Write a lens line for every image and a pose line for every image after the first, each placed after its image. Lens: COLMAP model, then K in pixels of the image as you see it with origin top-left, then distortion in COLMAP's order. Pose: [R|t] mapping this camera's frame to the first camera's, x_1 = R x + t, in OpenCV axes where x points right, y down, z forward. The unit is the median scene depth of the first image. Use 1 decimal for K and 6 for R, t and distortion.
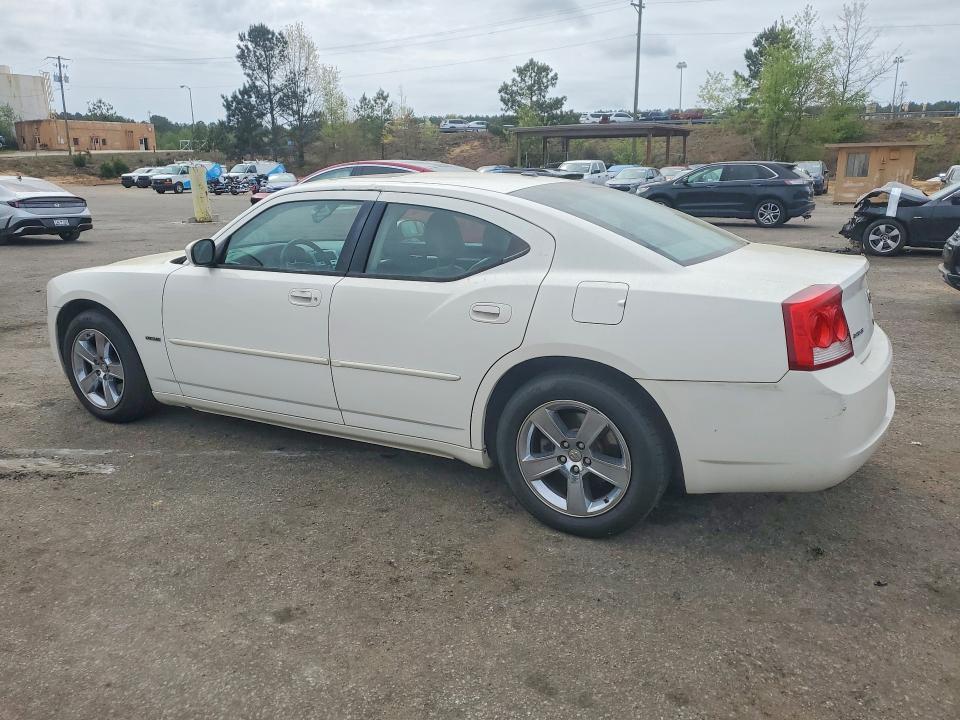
lens RADIAL K [[762.9, 0, 484.3], [0, 762.9, 367.8], [0, 0, 1]] dist [0.005412, 0.001199]
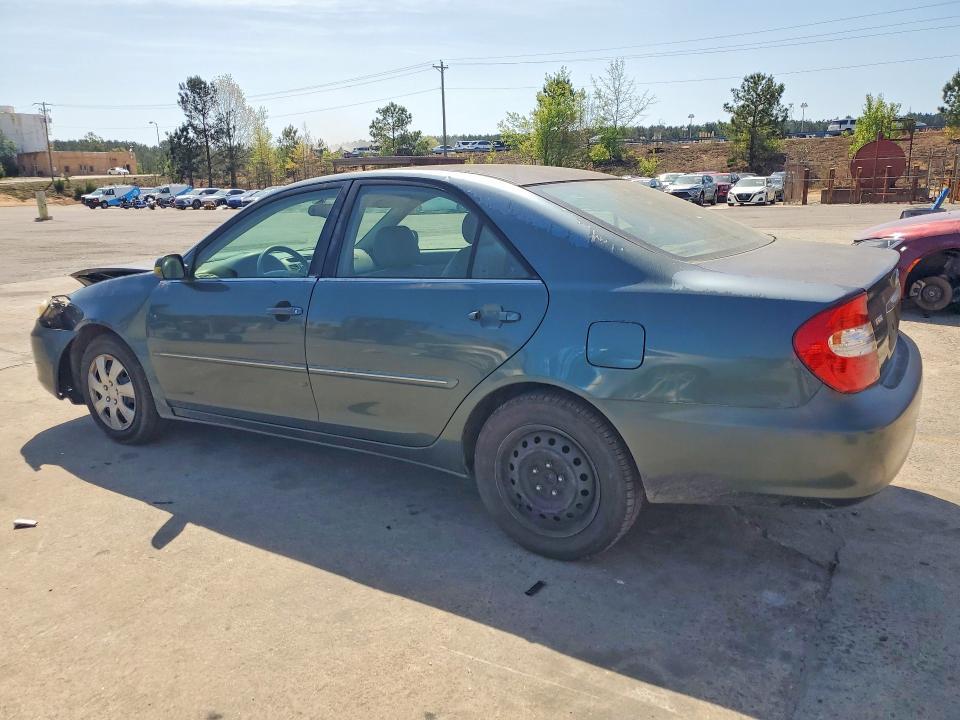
lens RADIAL K [[762.9, 0, 482.5], [0, 762.9, 352.8], [0, 0, 1]] dist [0.005412, 0.001199]
pose [[0.999520, -0.008606, -0.029758, 0.215565], [0.007449, 0.999220, -0.038789, 0.060738], [0.030068, 0.038549, 0.998804, -0.232938]]
